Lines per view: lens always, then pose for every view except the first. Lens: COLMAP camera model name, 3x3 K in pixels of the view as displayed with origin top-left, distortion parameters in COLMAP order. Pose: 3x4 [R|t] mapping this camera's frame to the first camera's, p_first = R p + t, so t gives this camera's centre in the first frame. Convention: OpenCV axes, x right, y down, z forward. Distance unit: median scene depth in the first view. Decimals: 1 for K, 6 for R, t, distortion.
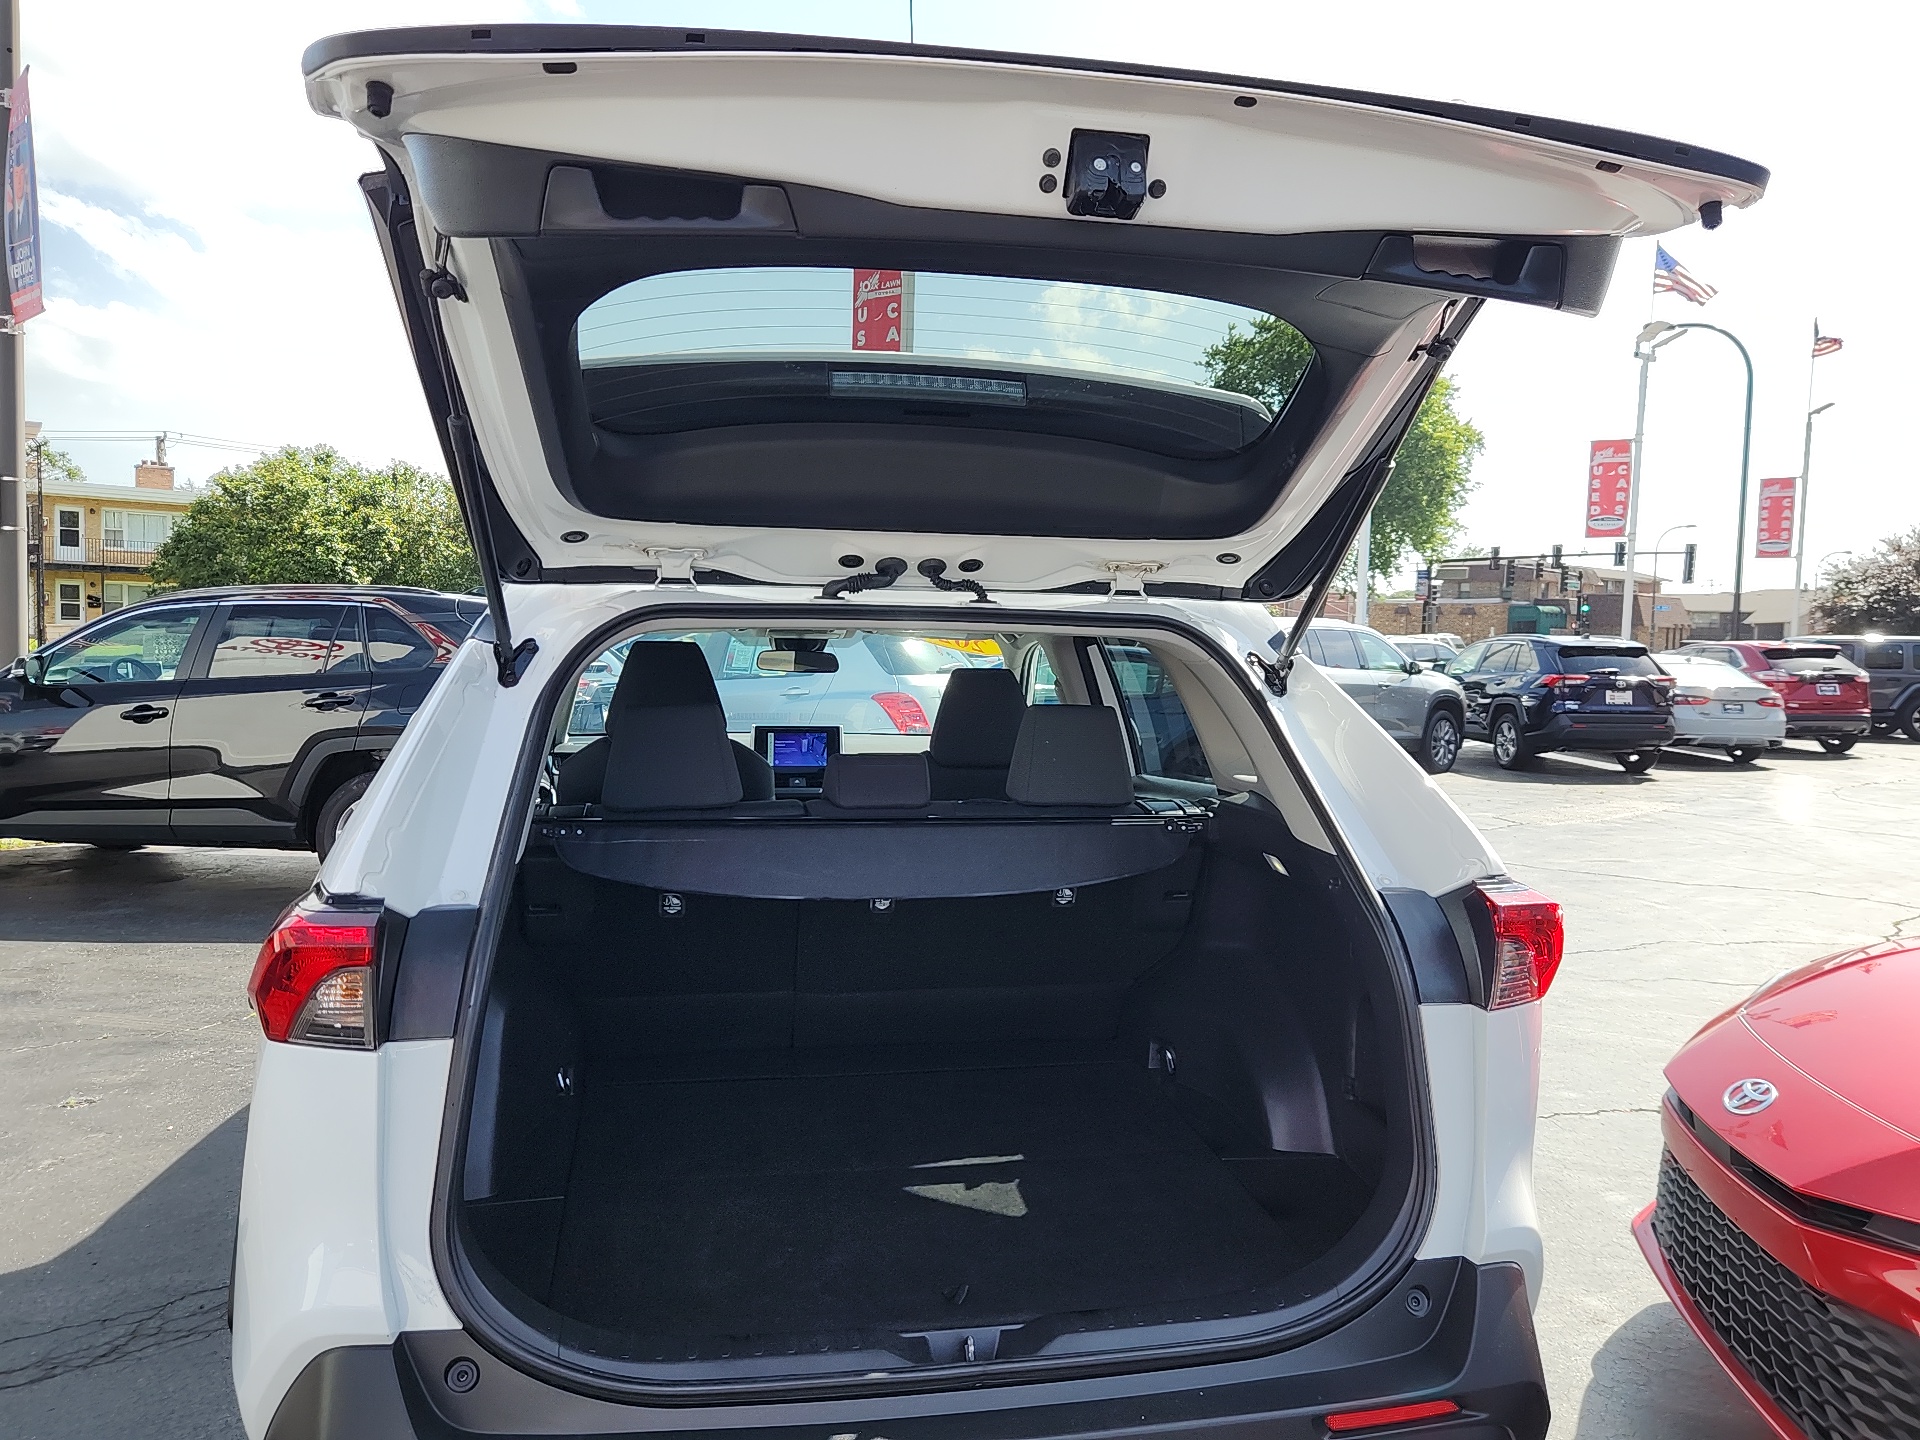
lens RADIAL K [[1437.2, 0, 949.8], [0, 1437.2, 734.0], [0, 0, 1]] dist [0.083735, -0.072191]
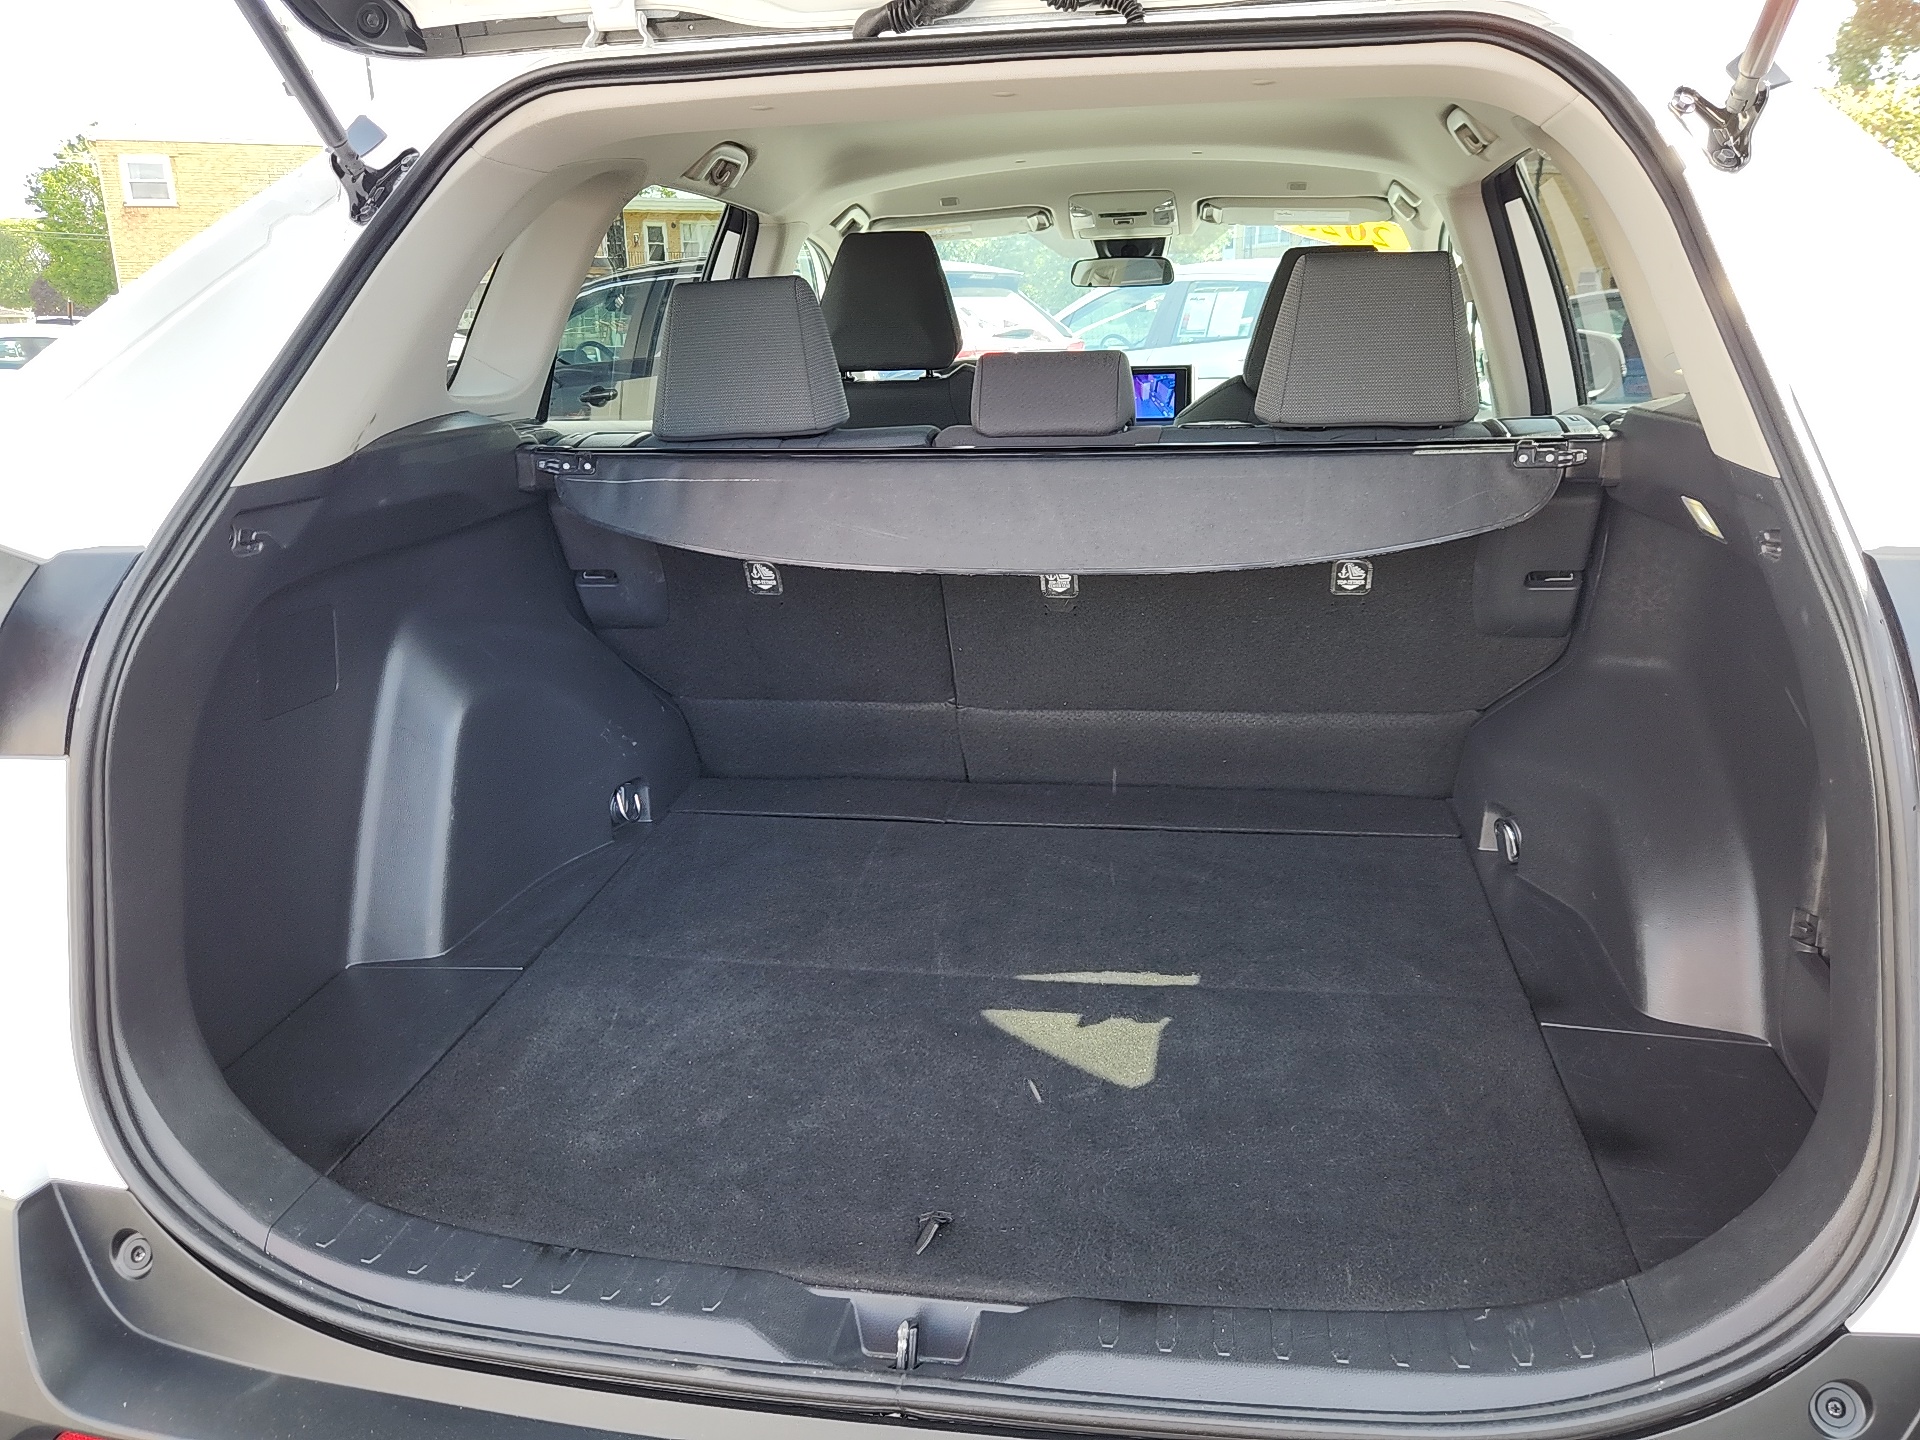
lens RADIAL K [[1437.2, 0, 949.8], [0, 1437.2, 734.0], [0, 0, 1]] dist [0.083735, -0.072191]
pose [[0.935522, 0.056635, -0.348699, 0.160542], [0.016504, 0.978981, 0.203282, 0.055188], [0.352883, -0.195930, 0.914924, 0.396024]]
